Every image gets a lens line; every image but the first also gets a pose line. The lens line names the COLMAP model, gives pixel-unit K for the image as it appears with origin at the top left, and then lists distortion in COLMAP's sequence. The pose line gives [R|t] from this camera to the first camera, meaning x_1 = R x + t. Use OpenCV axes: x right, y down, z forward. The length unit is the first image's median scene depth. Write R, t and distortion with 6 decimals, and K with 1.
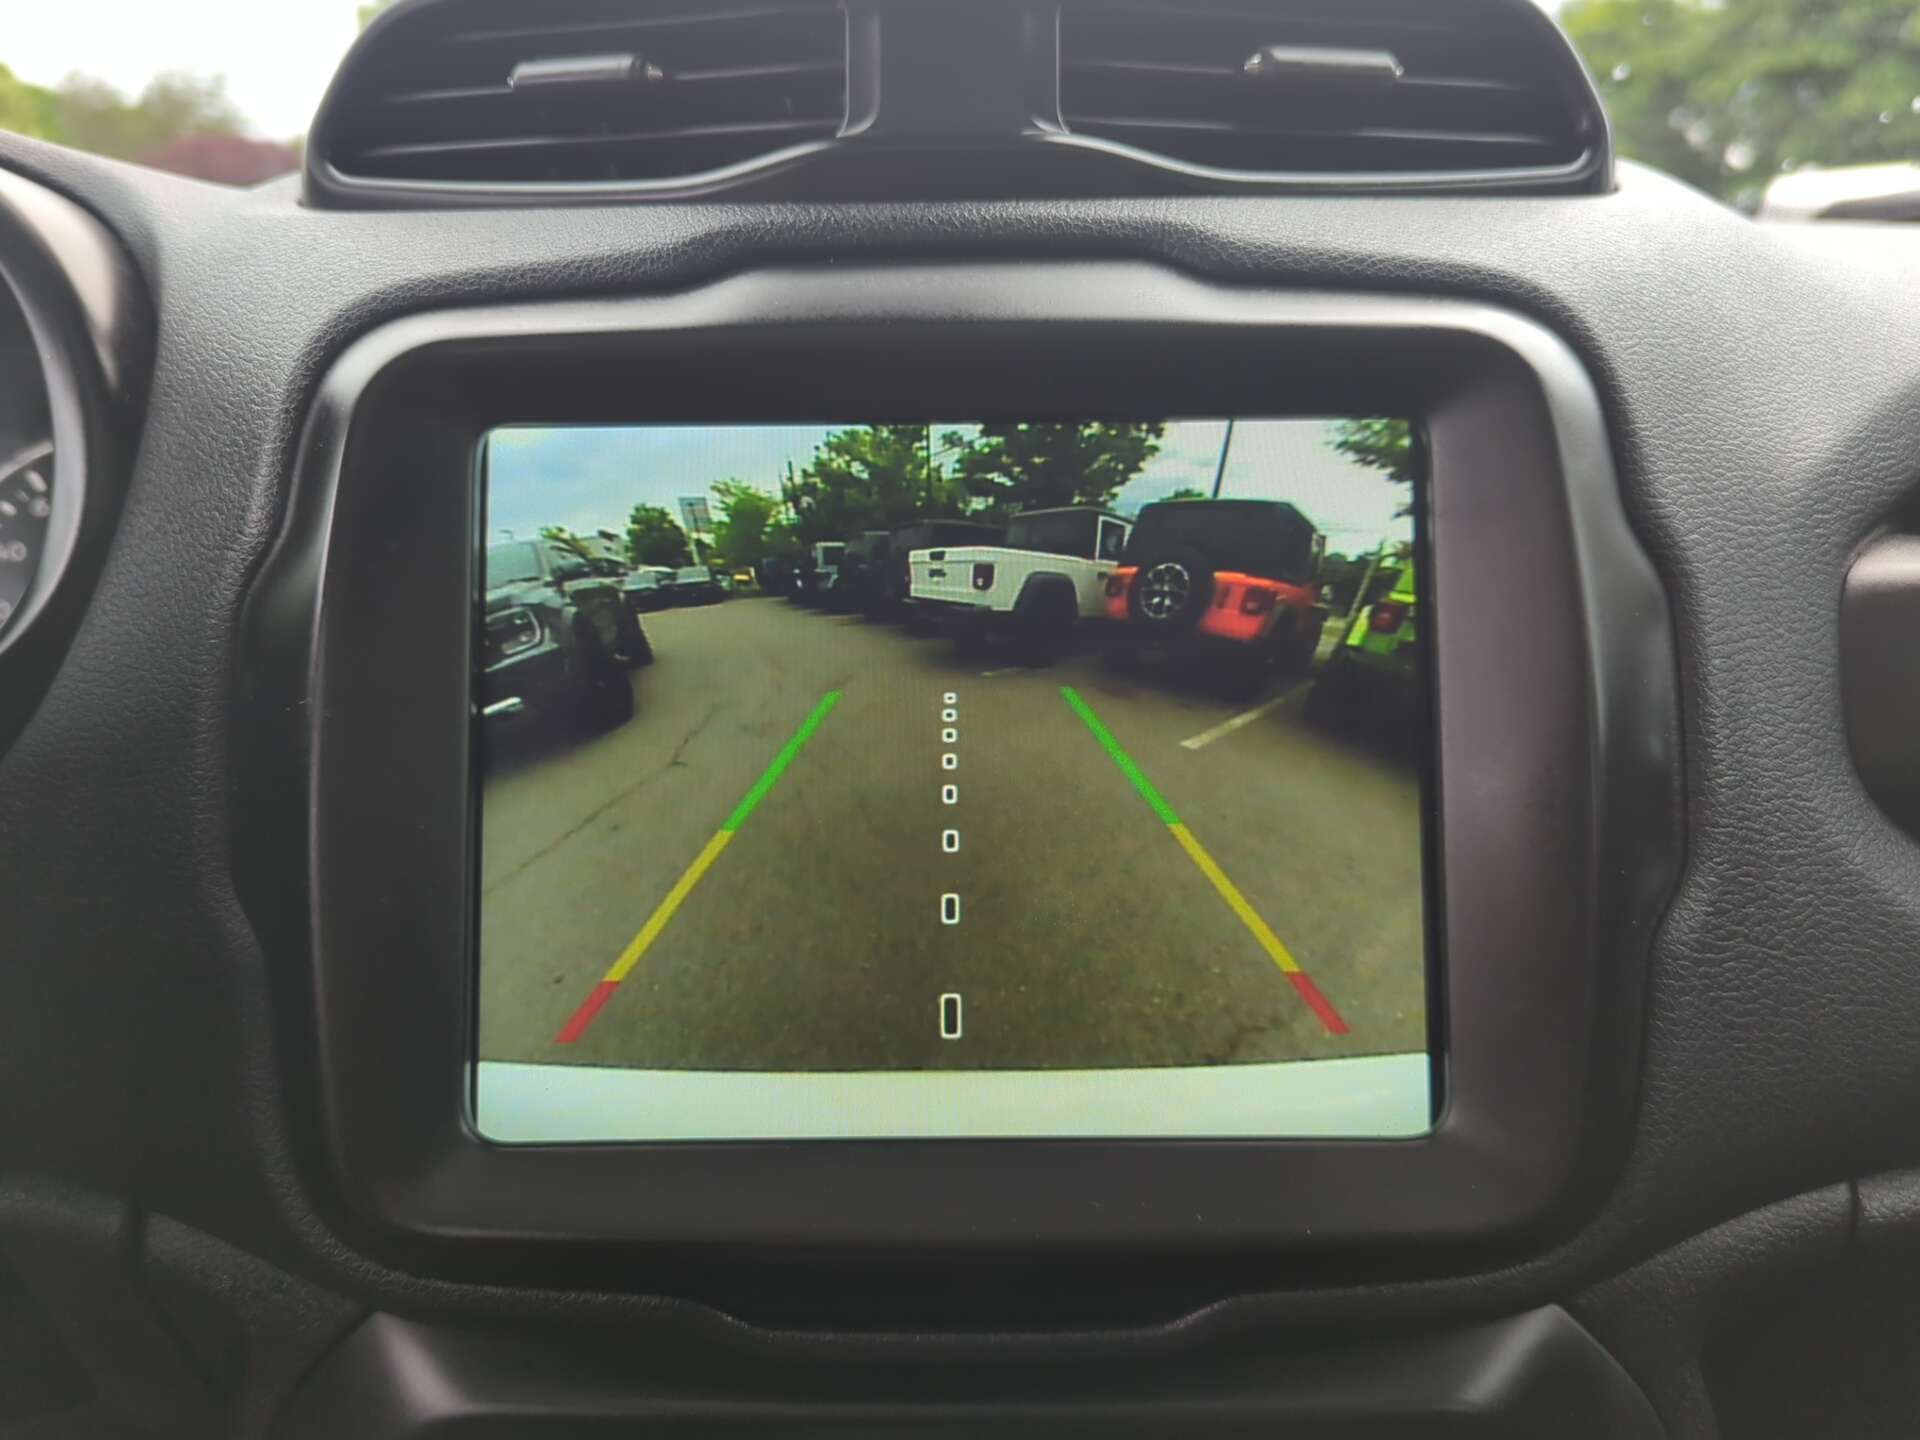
lens RADIAL K [[1562.4, 0, 981.0], [0, 1562.4, 695.6], [0, 0, 1]] dist [0.042678, -0.019275]
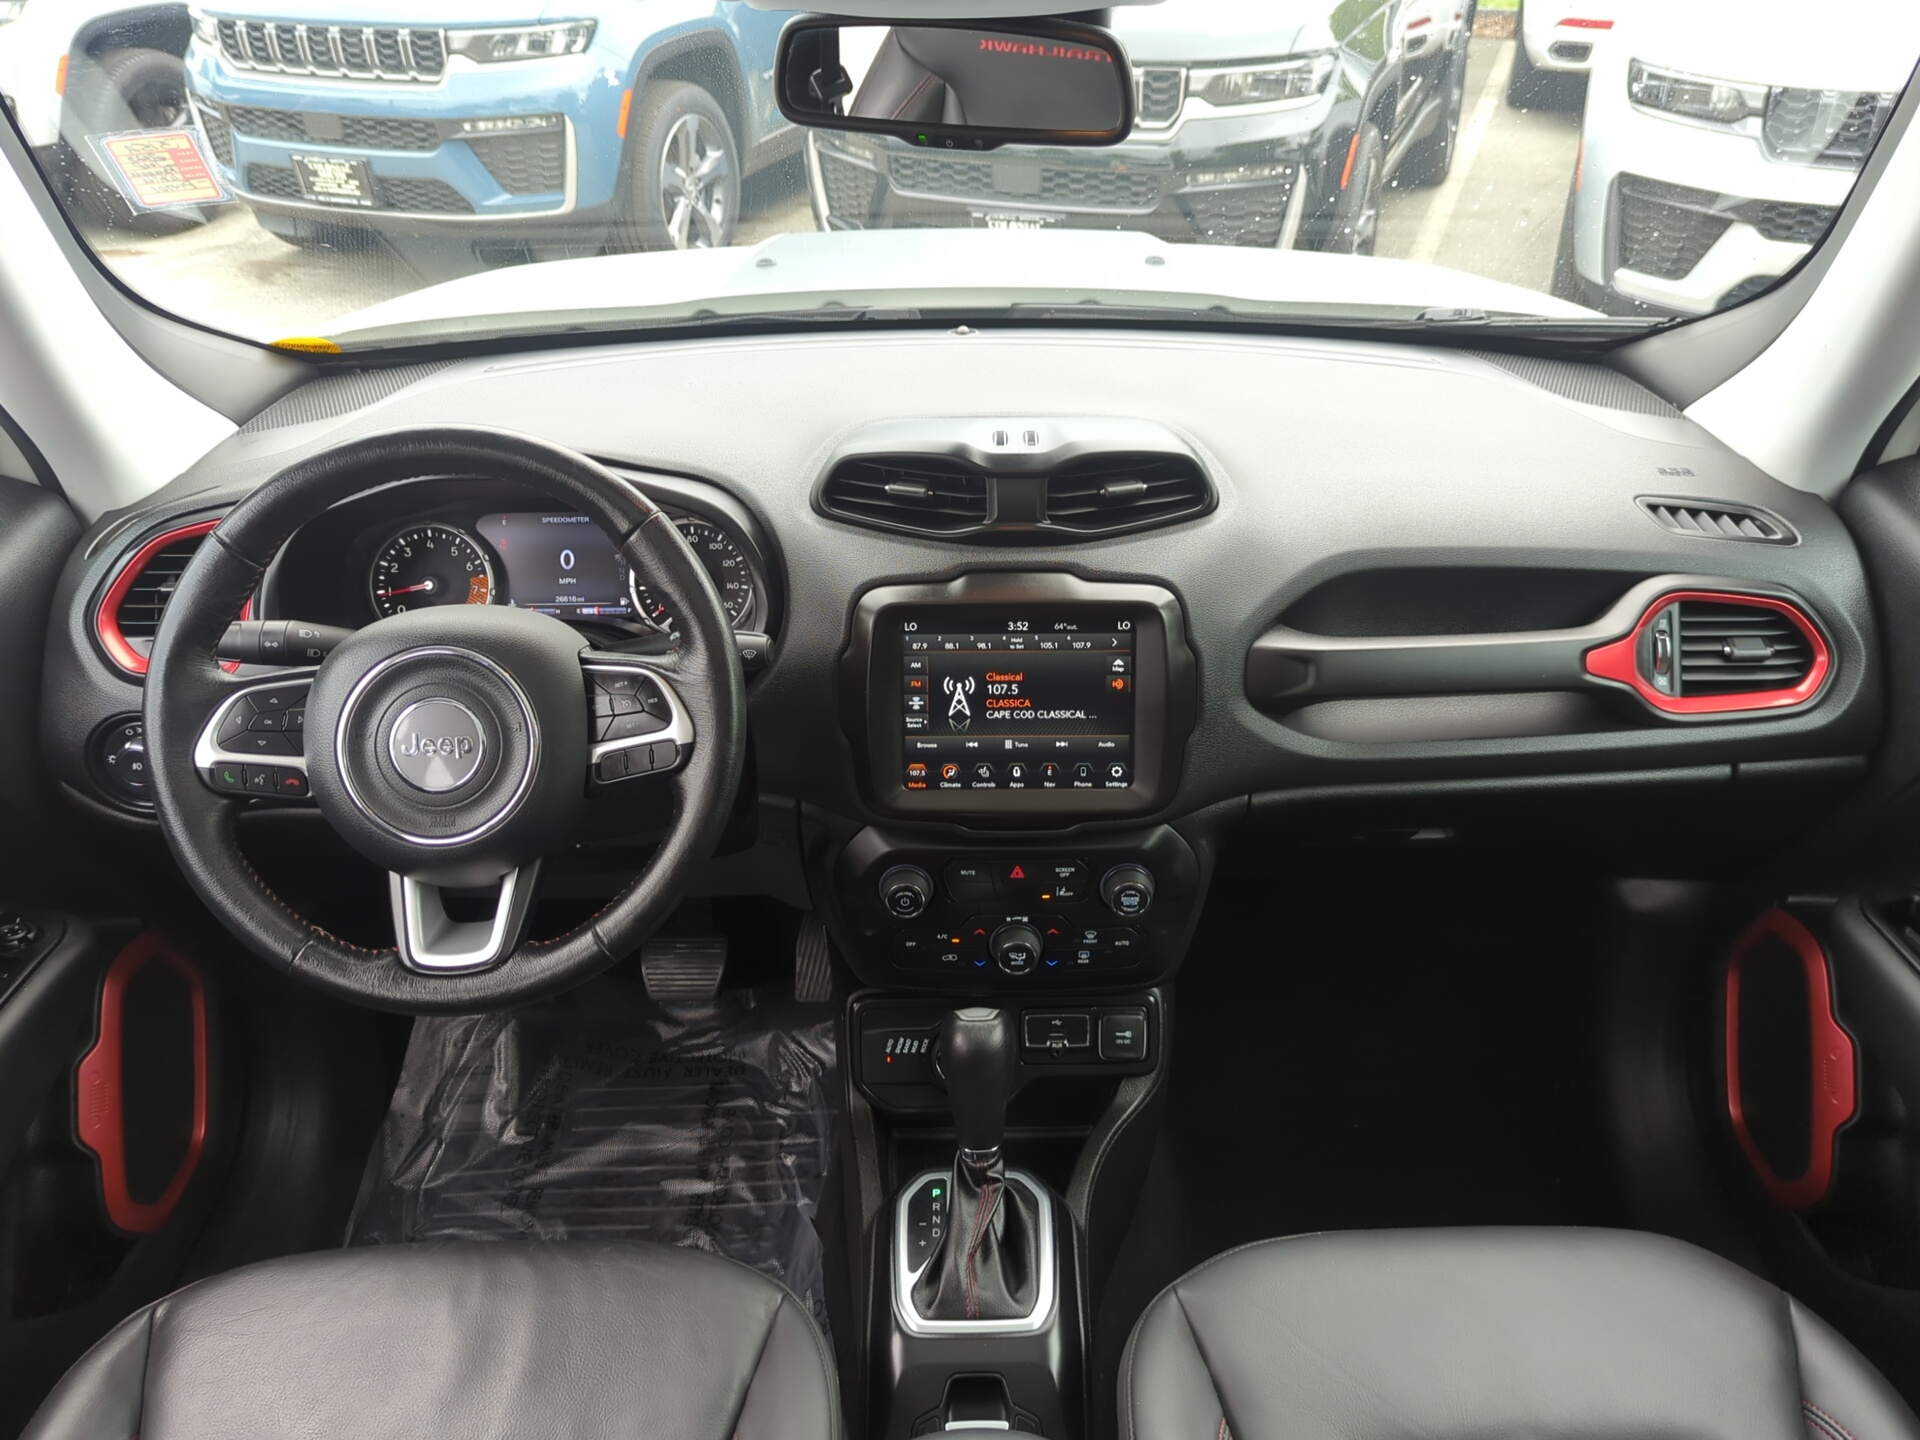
lens RADIAL K [[1543.9, 0, 980.4], [0, 1543.9, 683.4], [0, 0, 1]] dist [0.062399, -0.075700]
pose [[0.999886, 0.001751, 0.014992, -0.165534], [-0.006008, 0.957325, 0.288951, -1.101361], [-0.013846, -0.289008, 0.957227, -2.673425]]
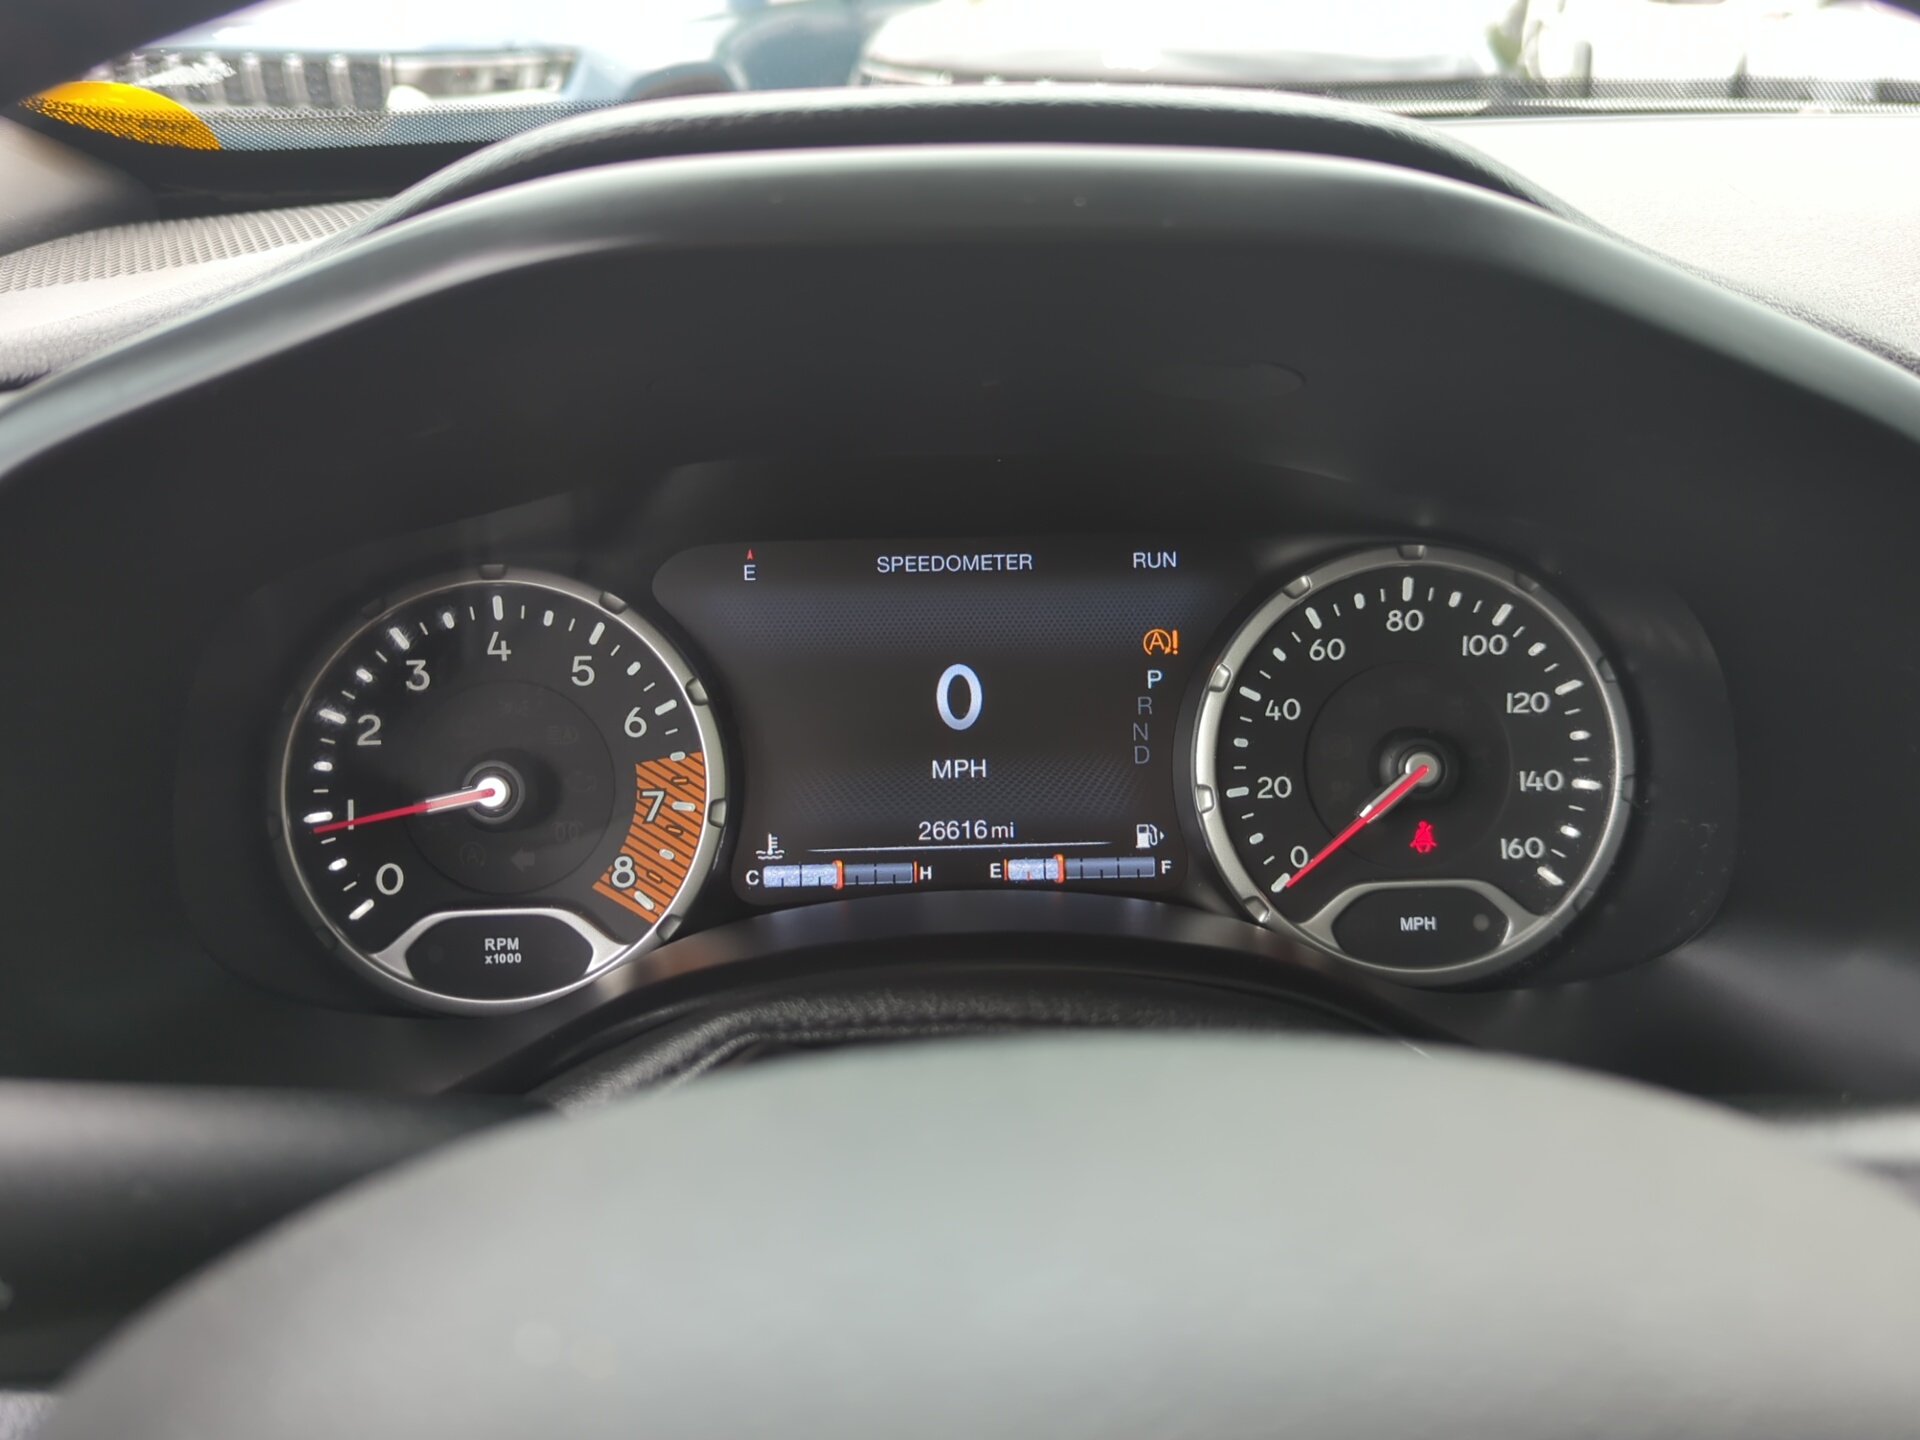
lens RADIAL K [[1644.3, 0, 978.0], [0, 1644.3, 699.2], [0, 0, 1]] dist [0.056041, -0.066971]
pose [[0.999116, -0.004906, 0.041745, -1.321497], [-0.003788, 0.978612, 0.205678, -0.434256], [-0.041861, -0.205654, 0.977729, 0.335238]]
